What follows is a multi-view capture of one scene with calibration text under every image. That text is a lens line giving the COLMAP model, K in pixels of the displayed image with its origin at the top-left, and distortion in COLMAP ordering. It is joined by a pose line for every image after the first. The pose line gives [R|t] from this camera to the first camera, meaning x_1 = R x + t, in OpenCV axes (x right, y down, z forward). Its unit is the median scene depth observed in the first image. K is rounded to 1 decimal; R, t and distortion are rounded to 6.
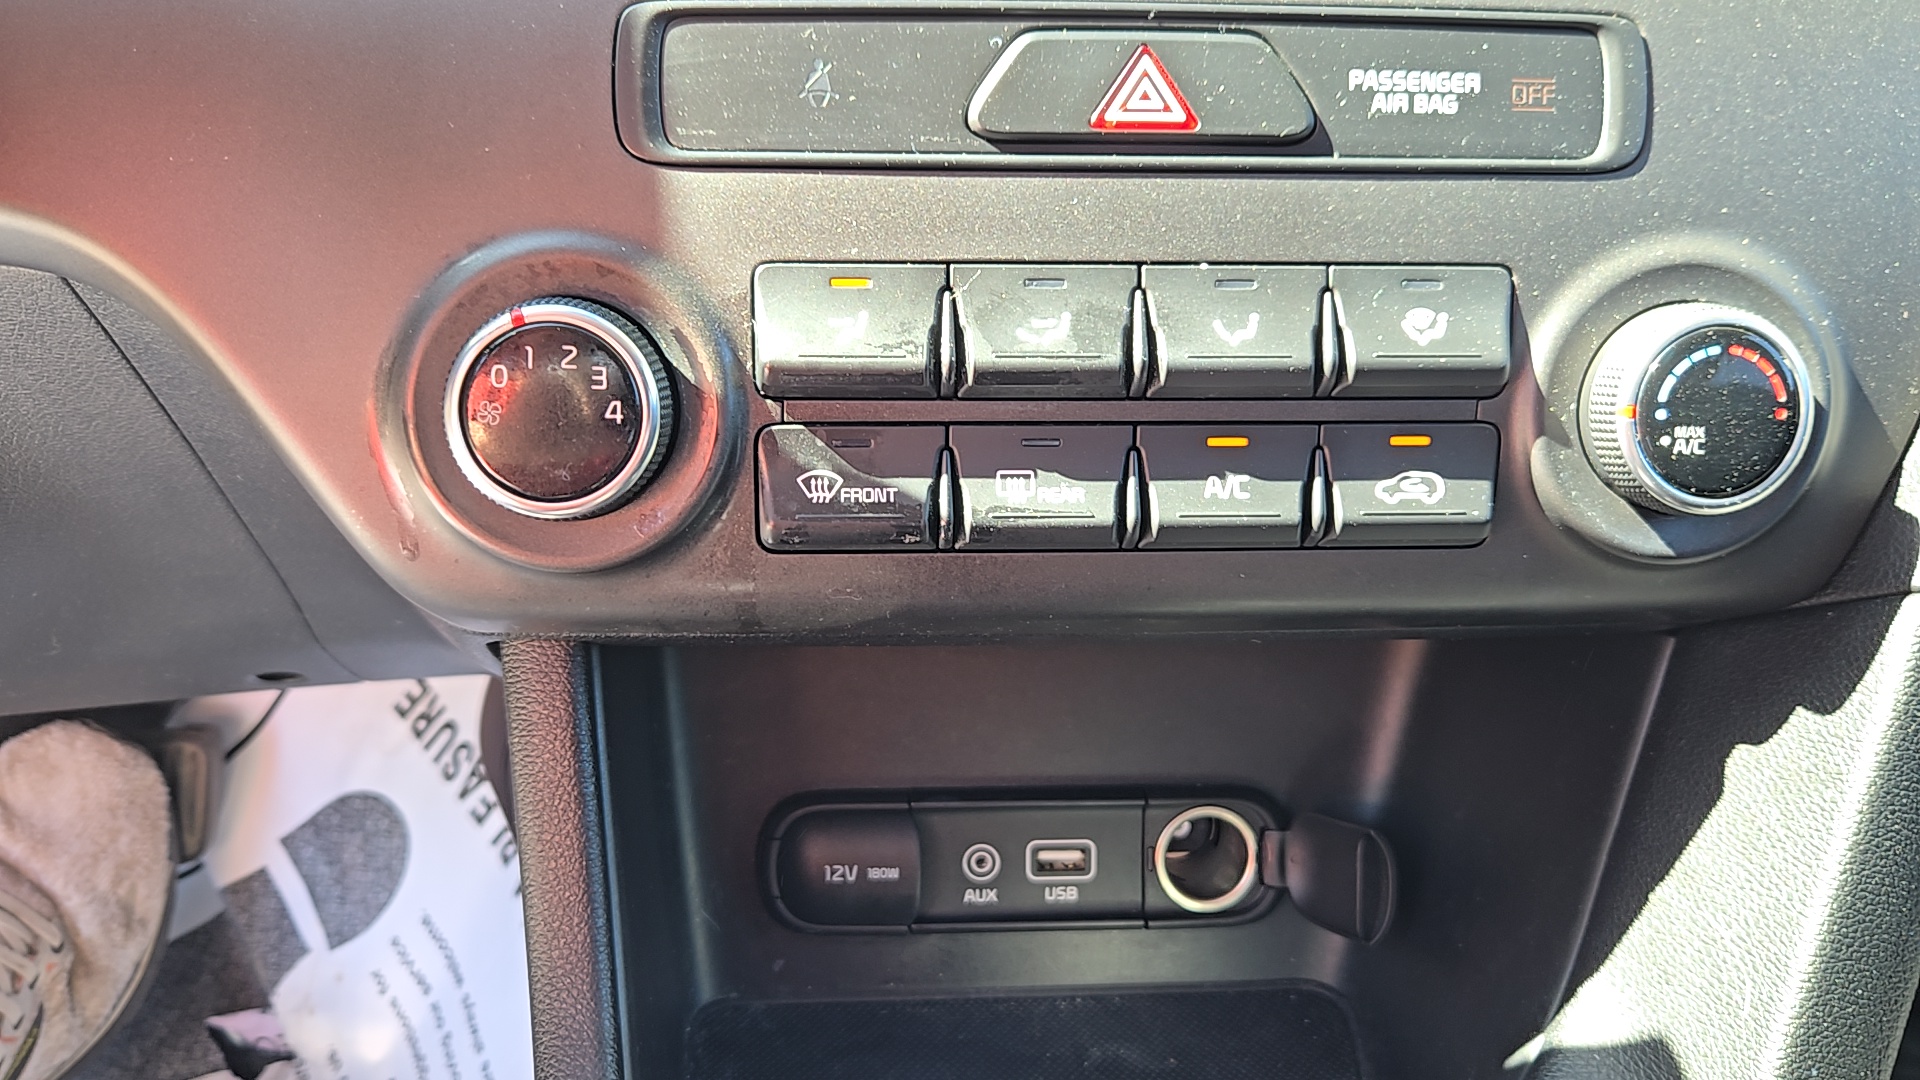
lens RADIAL K [[1631.0, 0, 948.4], [0, 1631.0, 529.4], [0, 0, 1]] dist [0.005191, -0.004721]
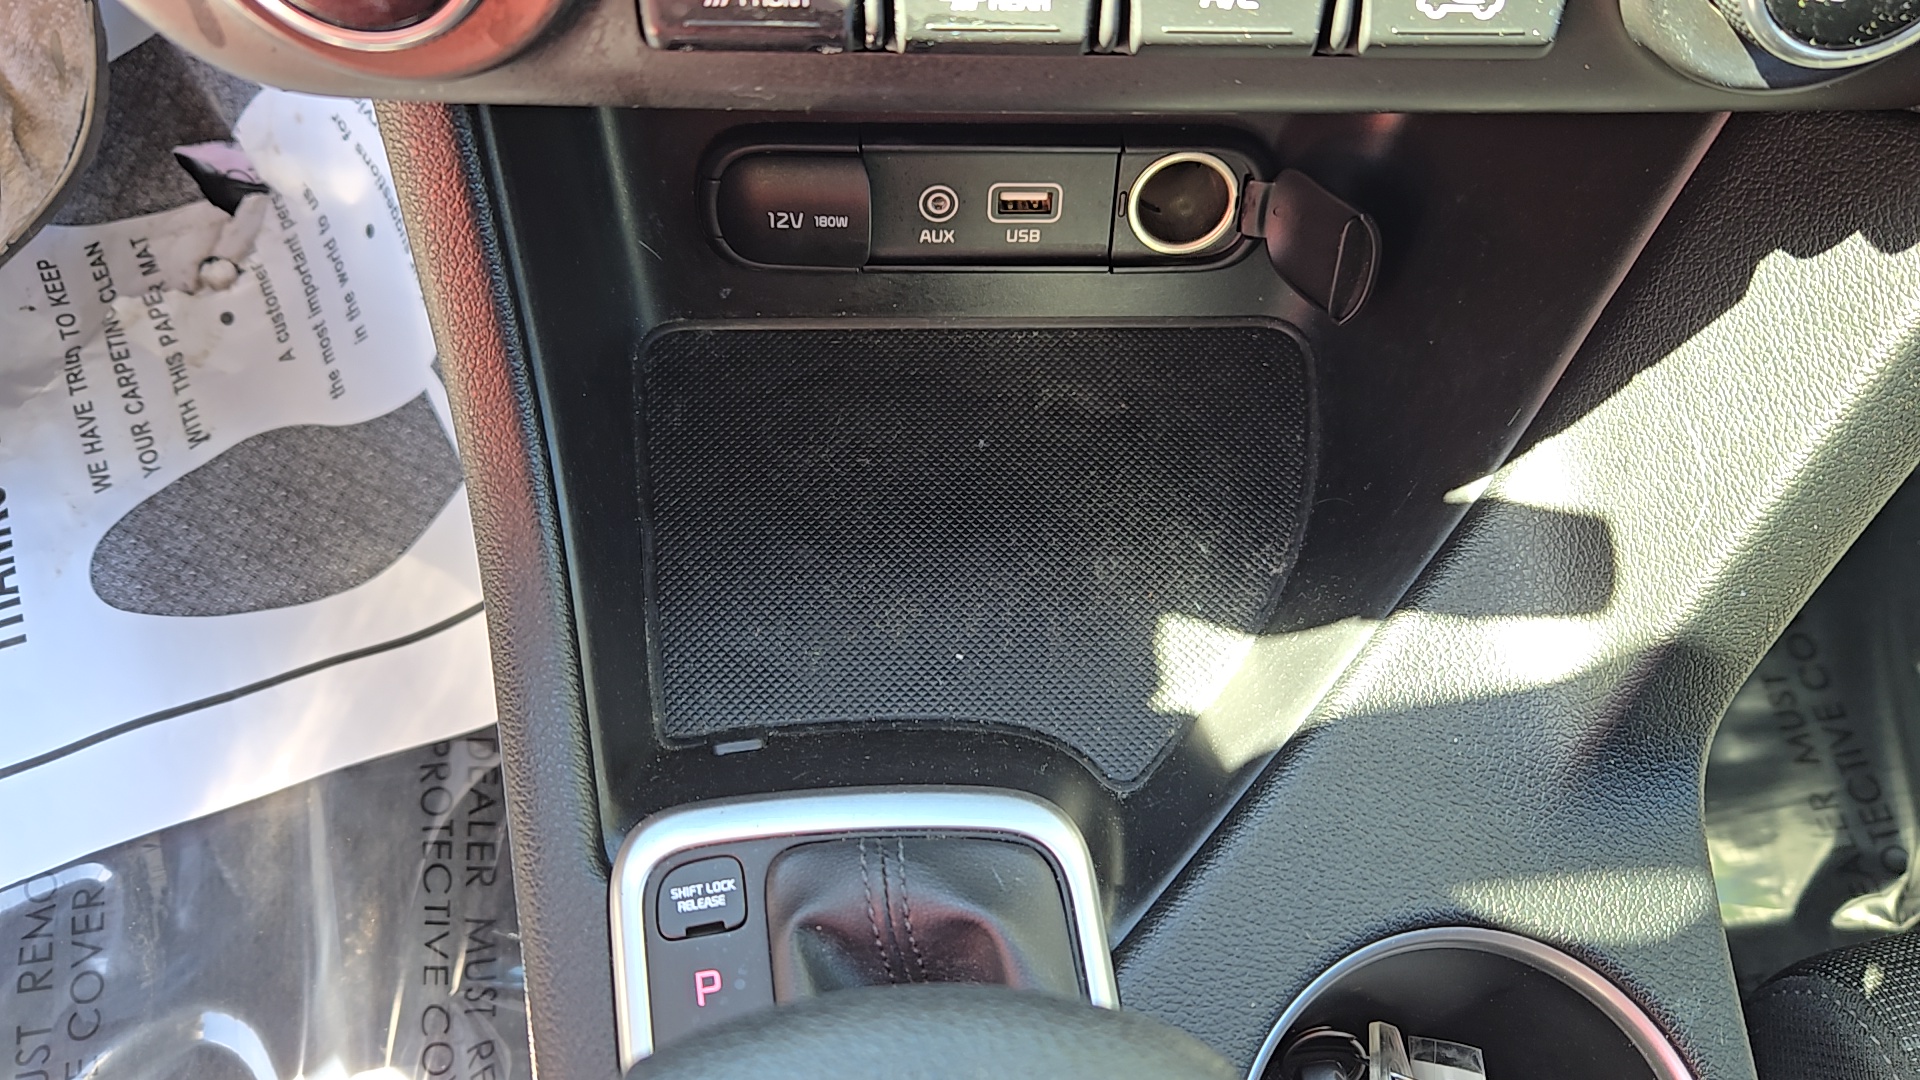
lens RADIAL K [[1631.0, 0, 948.4], [0, 1631.0, 529.4], [0, 0, 1]] dist [0.005191, -0.004721]
pose [[0.999485, 0.031062, 0.008040, 0.023919], [-0.030113, 0.821621, 0.569238, -0.171423], [0.011076, -0.569187, 0.822133, 0.132969]]
